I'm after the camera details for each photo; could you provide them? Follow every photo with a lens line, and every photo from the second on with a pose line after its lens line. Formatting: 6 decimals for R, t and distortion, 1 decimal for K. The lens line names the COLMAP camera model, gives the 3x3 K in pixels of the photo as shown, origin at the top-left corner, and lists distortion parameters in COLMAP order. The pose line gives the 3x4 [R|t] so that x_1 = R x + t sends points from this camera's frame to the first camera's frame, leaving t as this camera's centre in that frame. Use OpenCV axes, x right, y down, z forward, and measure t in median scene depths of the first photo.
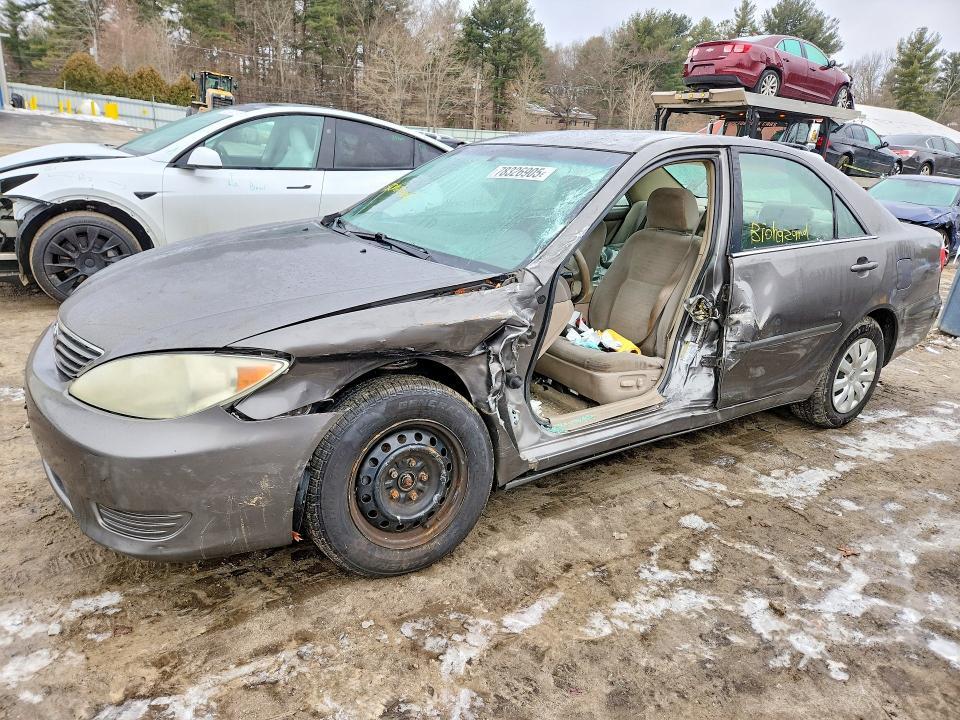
lens RADIAL K [[747.5, 0, 462.9], [0, 747.5, 372.1], [0, 0, 1]] dist [0.055810, -0.037596]
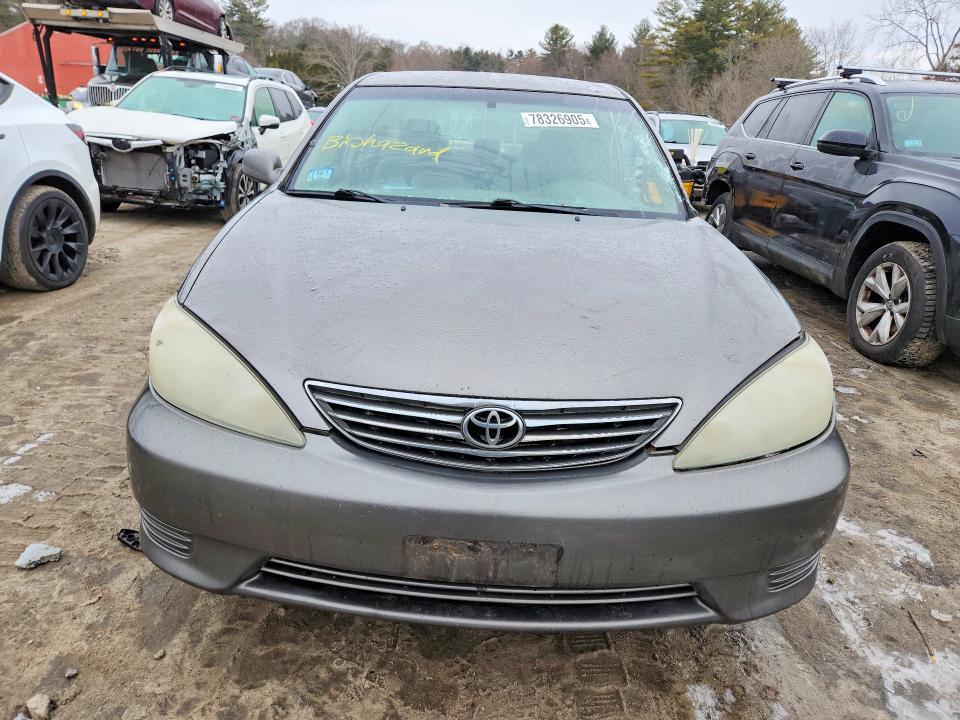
lens RADIAL K [[747.5, 0, 447.1], [0, 747.5, 364.9], [0, 0, 1]] dist [0.055810, -0.037596]
pose [[0.472540, -0.309552, 0.825157, -0.356492], [0.237148, 0.946413, 0.219233, -0.082073], [-0.848803, 0.092088, 0.520627, 0.245912]]
